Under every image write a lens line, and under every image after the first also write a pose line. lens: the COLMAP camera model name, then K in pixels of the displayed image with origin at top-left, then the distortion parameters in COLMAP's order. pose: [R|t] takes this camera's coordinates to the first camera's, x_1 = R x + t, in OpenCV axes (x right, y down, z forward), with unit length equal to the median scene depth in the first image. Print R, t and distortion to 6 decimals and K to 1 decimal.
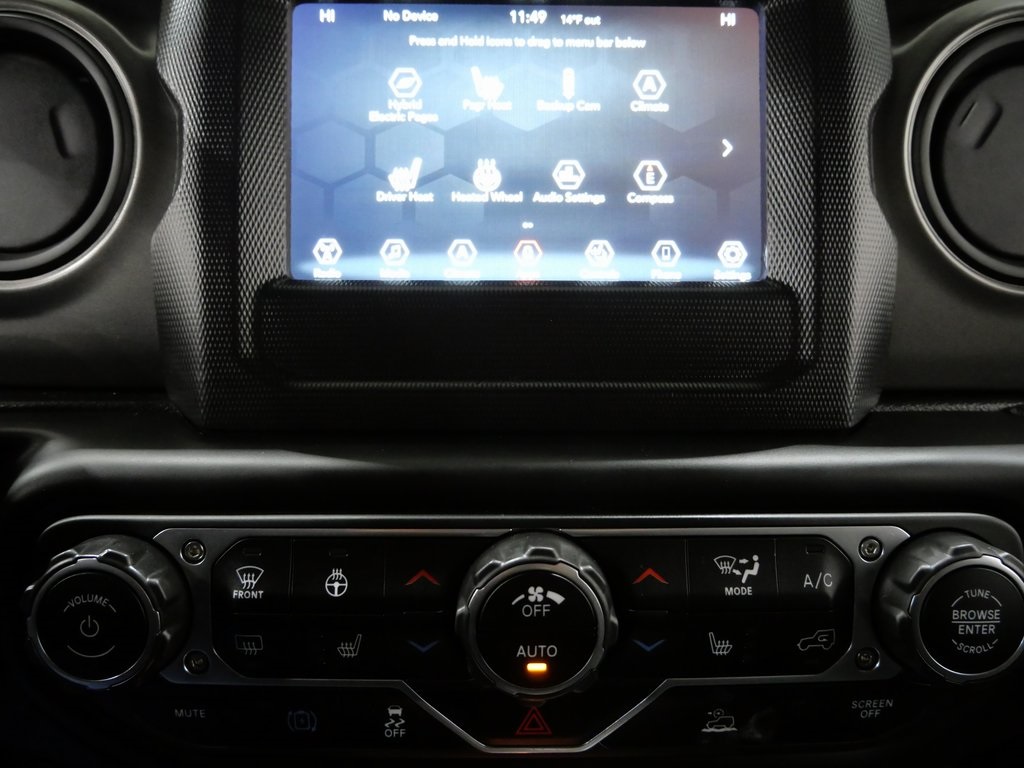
lens RADIAL K [[744.2, 0, 510.6], [0, 744.2, 389.8], [0, 0, 1]] dist [-0.034077, 0.018113]
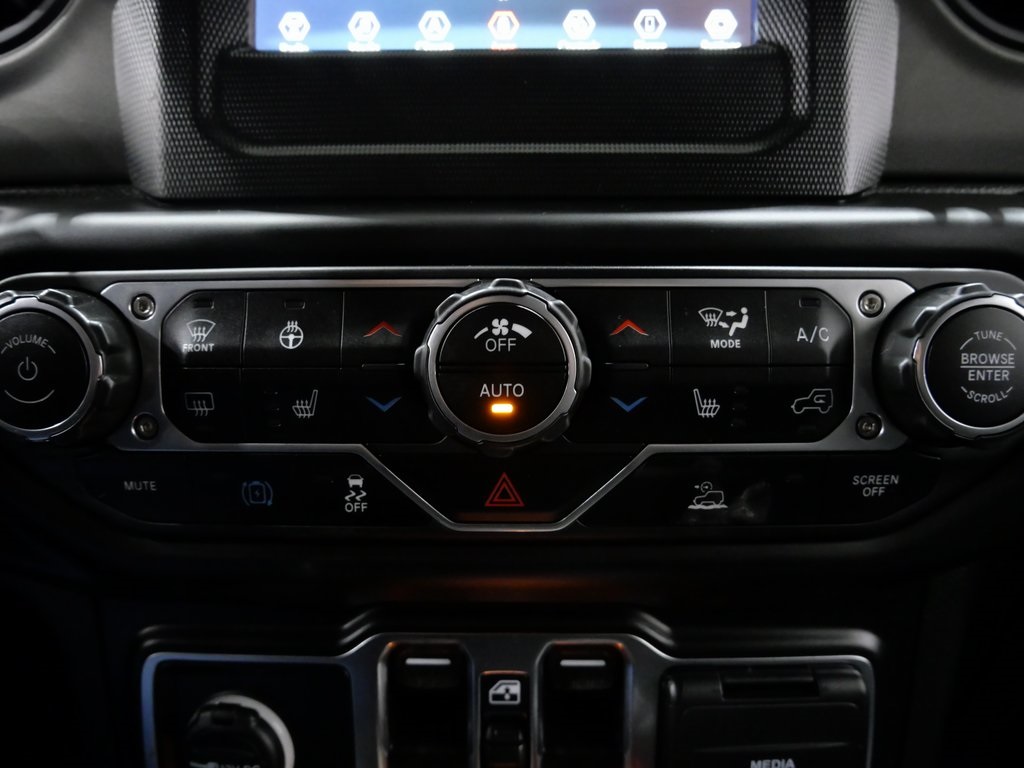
lens RADIAL K [[744.2, 0, 510.7], [0, 744.2, 378.5], [0, 0, 1]] dist [-0.034077, 0.018113]
pose [[0.999568, -0.003314, -0.029214, 0.066138], [0.003002, 0.999938, -0.010724, 0.312983], [0.029248, 0.010631, 0.999516, 0.069699]]
